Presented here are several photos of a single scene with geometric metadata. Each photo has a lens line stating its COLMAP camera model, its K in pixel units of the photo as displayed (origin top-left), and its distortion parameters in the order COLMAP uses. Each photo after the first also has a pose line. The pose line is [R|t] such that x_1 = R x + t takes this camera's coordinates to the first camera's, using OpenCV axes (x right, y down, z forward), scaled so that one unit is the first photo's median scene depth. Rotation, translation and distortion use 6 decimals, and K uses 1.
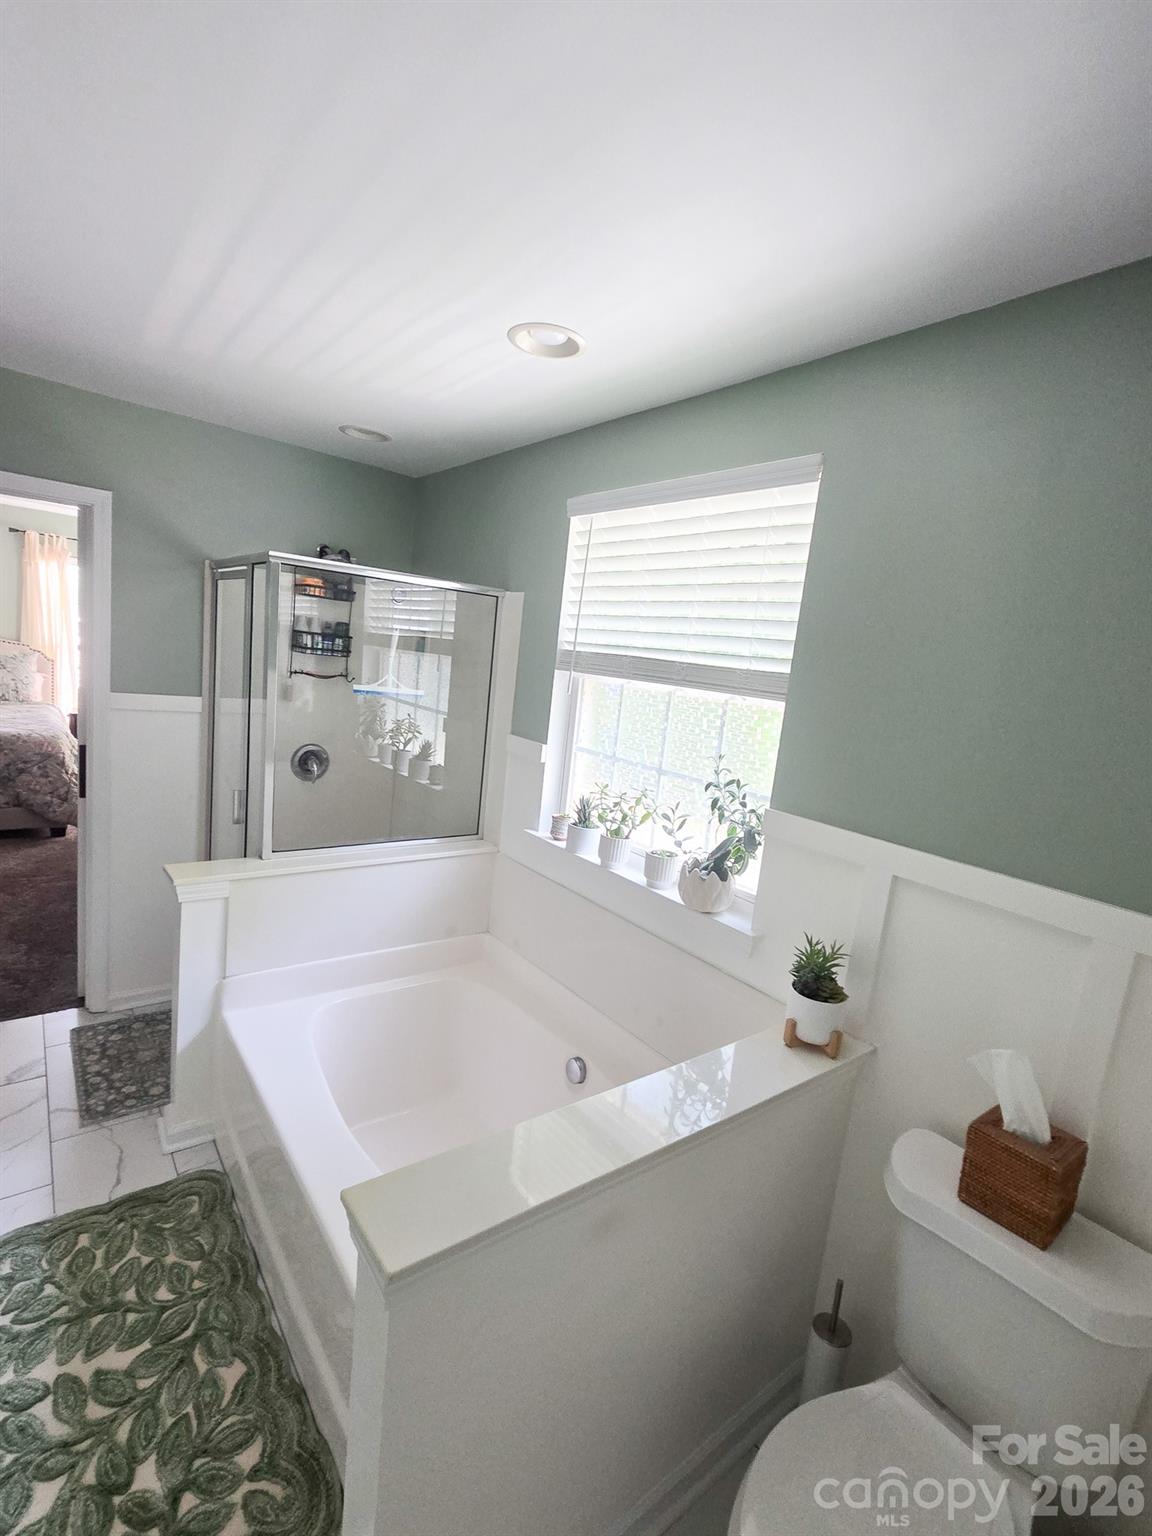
lens RADIAL K [[718.2, 0, 577.6], [0, 718.2, 775.5], [0, 0, 1]] dist [-0.003765, 0.002340]
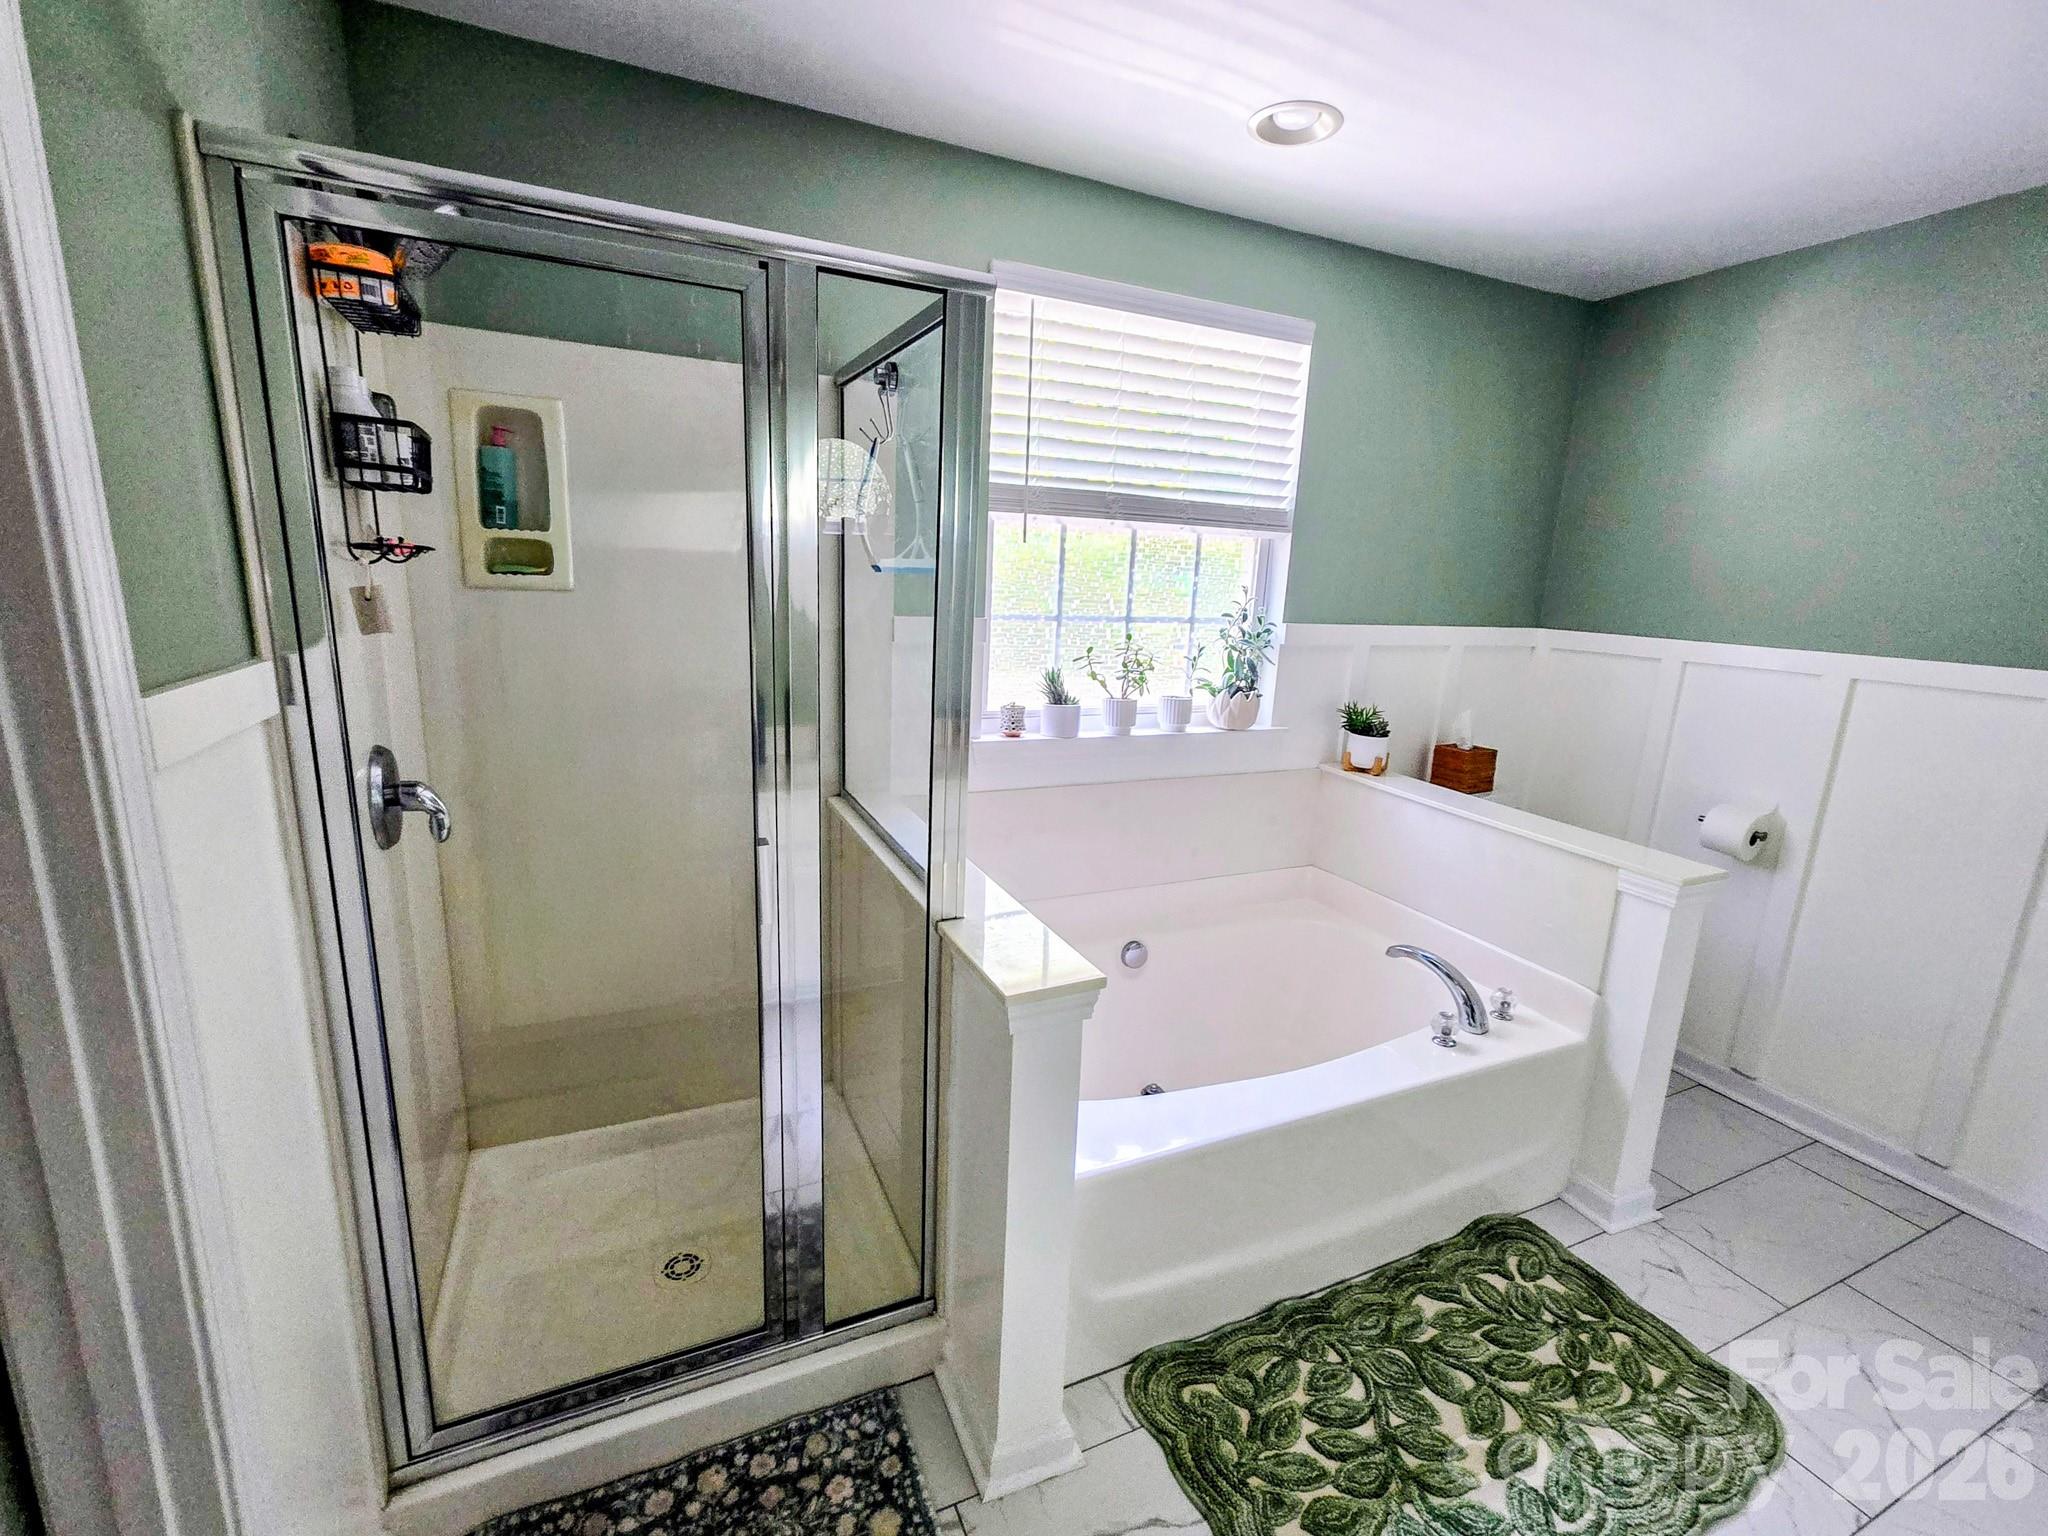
lens RADIAL K [[905.1, 0, 1023.3], [0, 905.1, 789.1], [0, 0, 1]] dist [0.002199, -0.000545]
pose [[0.214773, -0.315123, 0.924430, -1.208461], [0.146624, 0.946194, 0.288477, -0.177451], [-0.965595, 0.073587, 0.249422, 0.958250]]
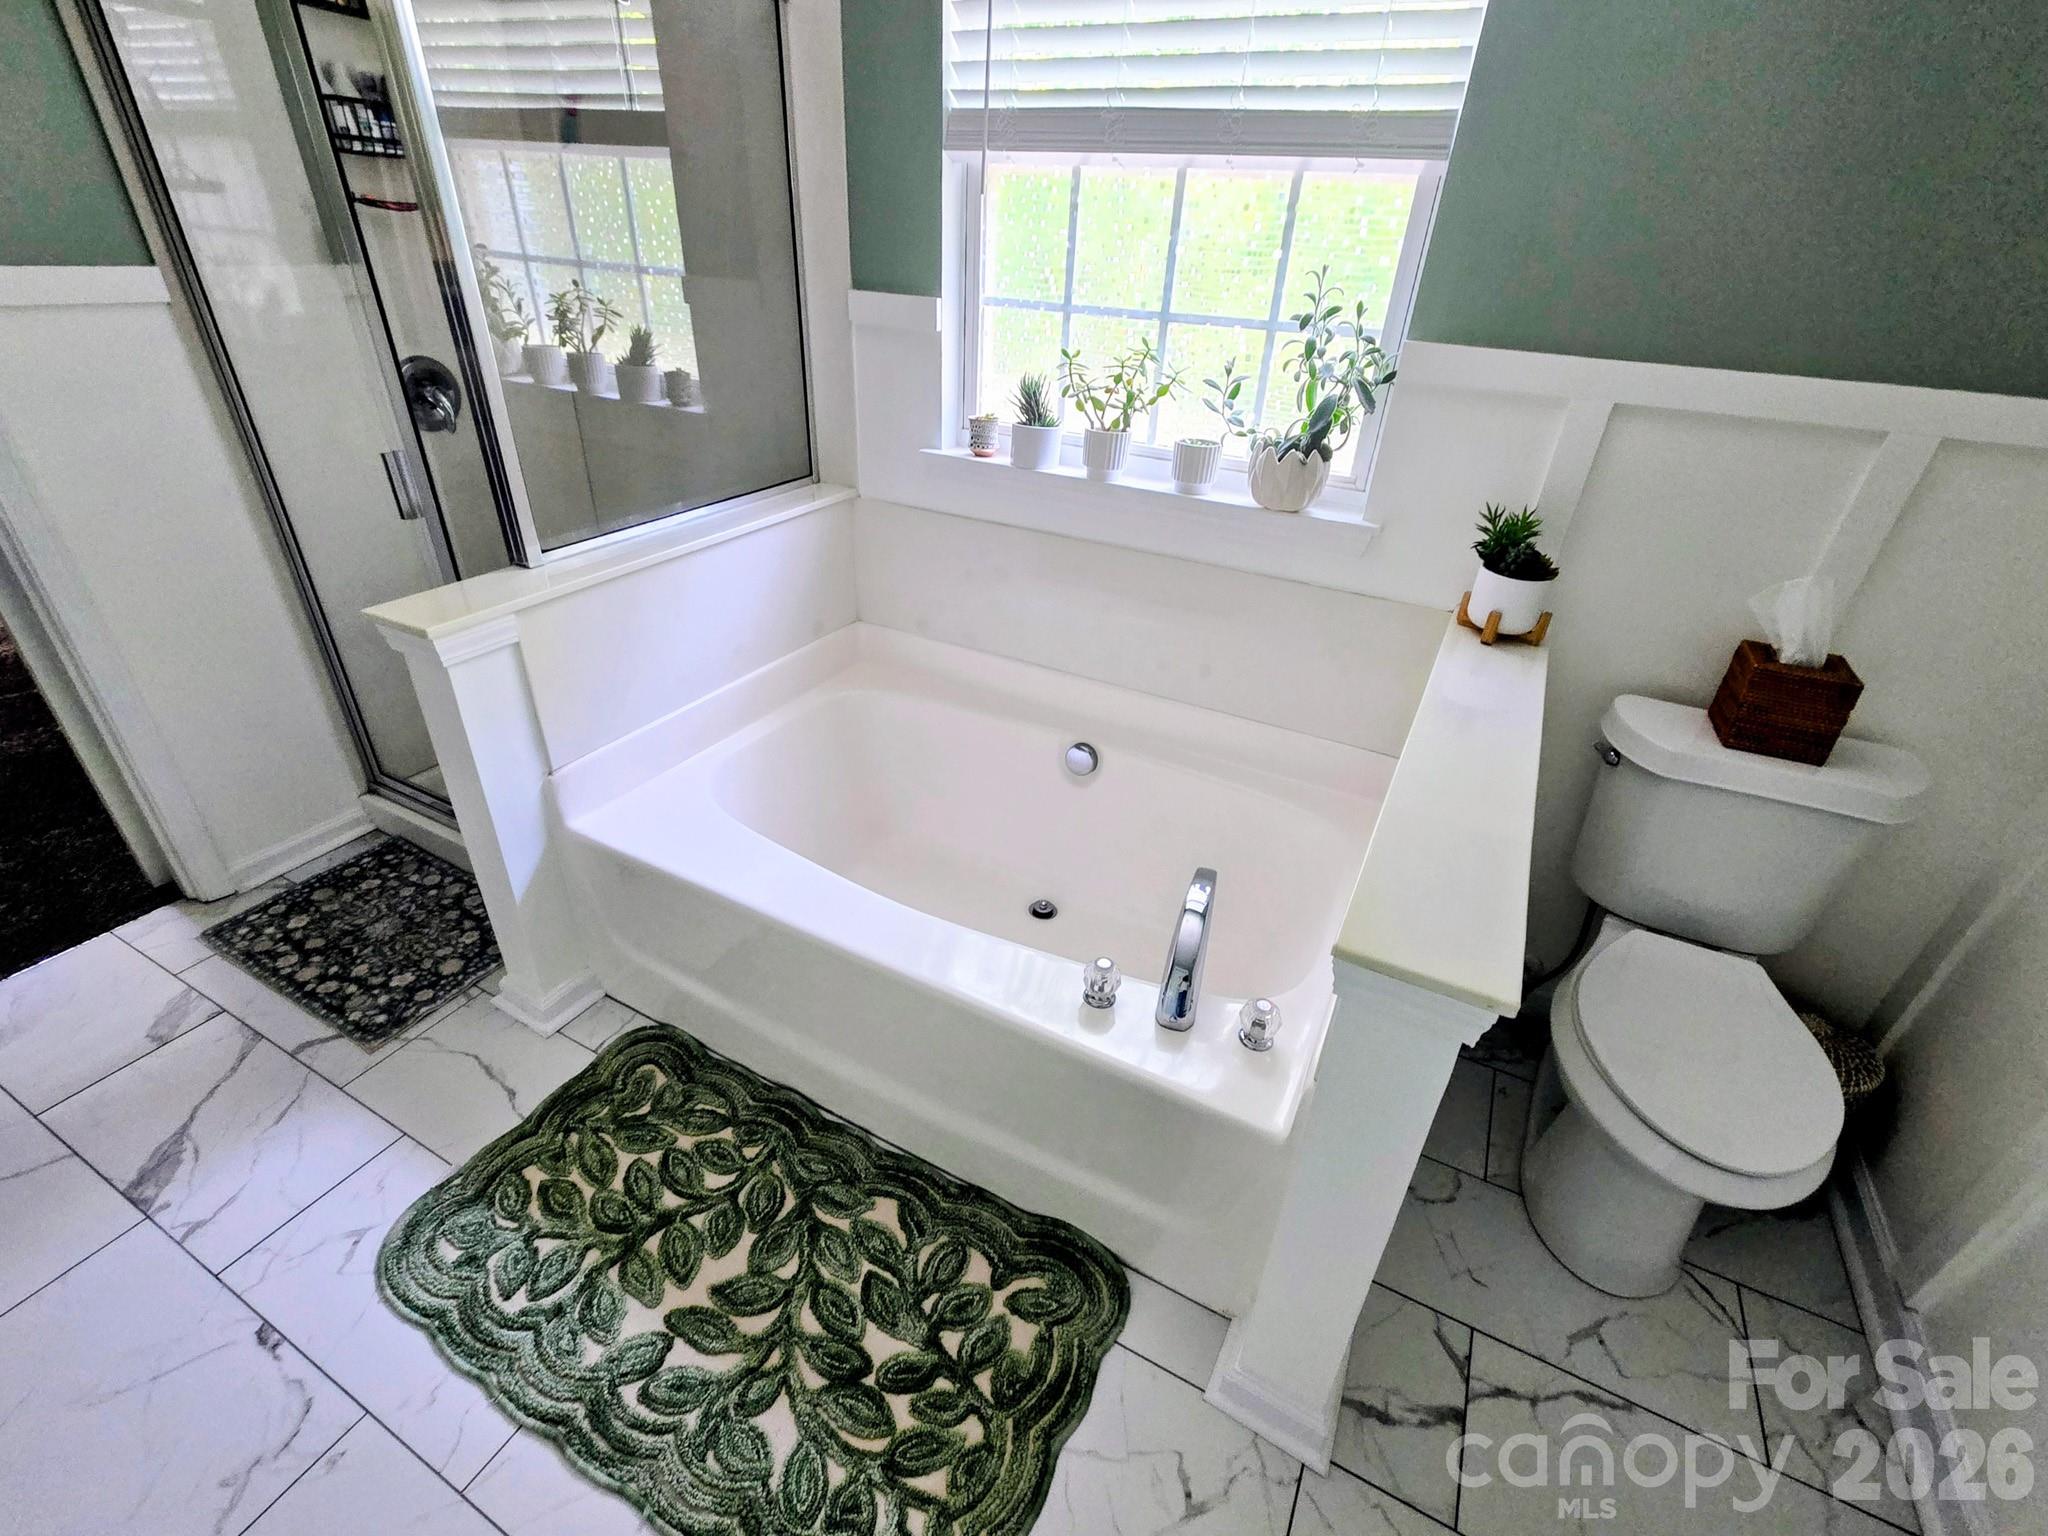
lens RADIAL K [[905.1, 0, 1021.6], [0, 905.1, 776.0], [0, 0, 1]] dist [0.002199, -0.000545]
pose [[0.905667, -0.267946, 0.328592, -0.445674], [0.114494, 0.900763, 0.418947, 0.011677], [-0.408239, -0.341804, 0.846470, 0.222553]]
